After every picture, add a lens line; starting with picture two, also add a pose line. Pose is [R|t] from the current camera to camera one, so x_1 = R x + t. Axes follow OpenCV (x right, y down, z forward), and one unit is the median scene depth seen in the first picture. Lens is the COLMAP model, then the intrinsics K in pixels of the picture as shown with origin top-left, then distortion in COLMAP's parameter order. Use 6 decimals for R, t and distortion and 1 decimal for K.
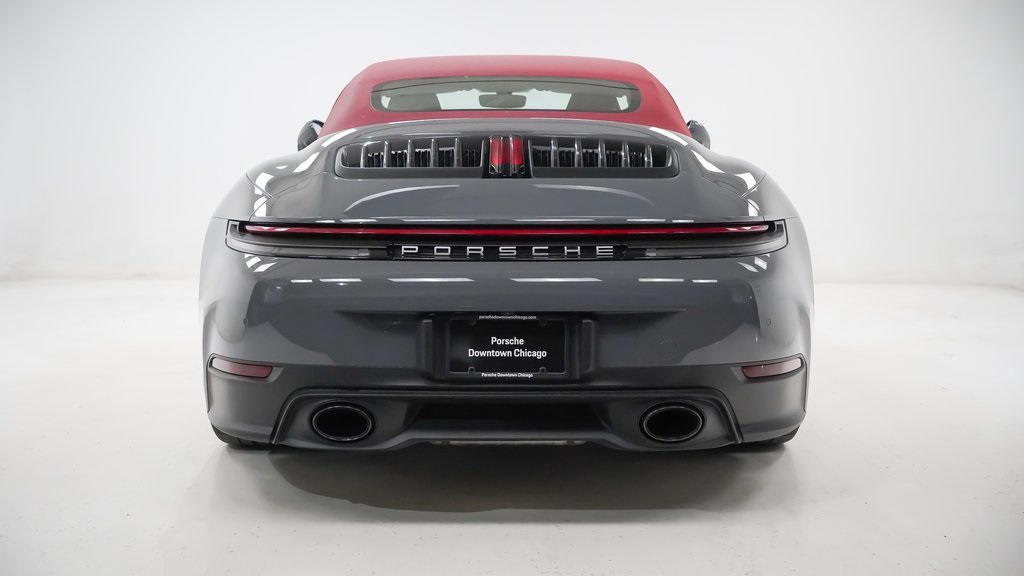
lens RADIAL K [[1277.9, 0, 512.0], [0, 1277.9, 288.0], [0, 0, 1]] dist [-0.001590, -0.001443]
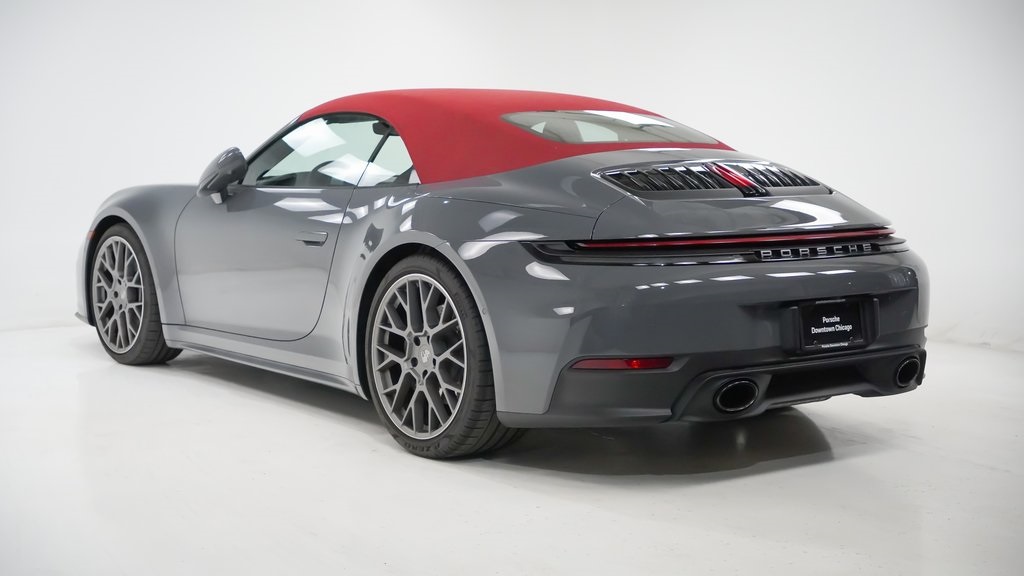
lens RADIAL K [[1458.1, 0, 512.0], [0, 1458.1, 288.0], [0, 0, 1]] dist [0.013775, 0.018676]
pose [[0.800045, -0.058376, 0.597093, -1.139685], [0.080187, 0.996730, -0.009995, -0.001666], [-0.594557, 0.055876, 0.802110, -0.003904]]
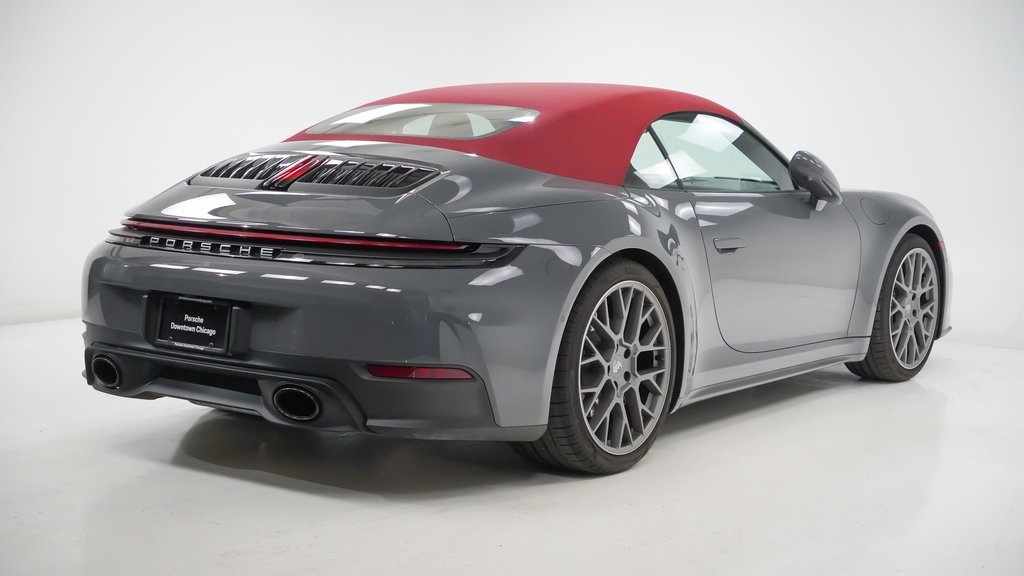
lens RADIAL K [[1497.0, 0, 512.0], [0, 1497.0, 288.0], [0, 0, 1]] dist [-0.022105, -0.023545]
pose [[0.822418, 0.077108, -0.563634, 1.046394], [-0.102848, 0.994599, -0.014002, 0.000494], [0.559510, 0.069484, 0.825906, -0.020741]]
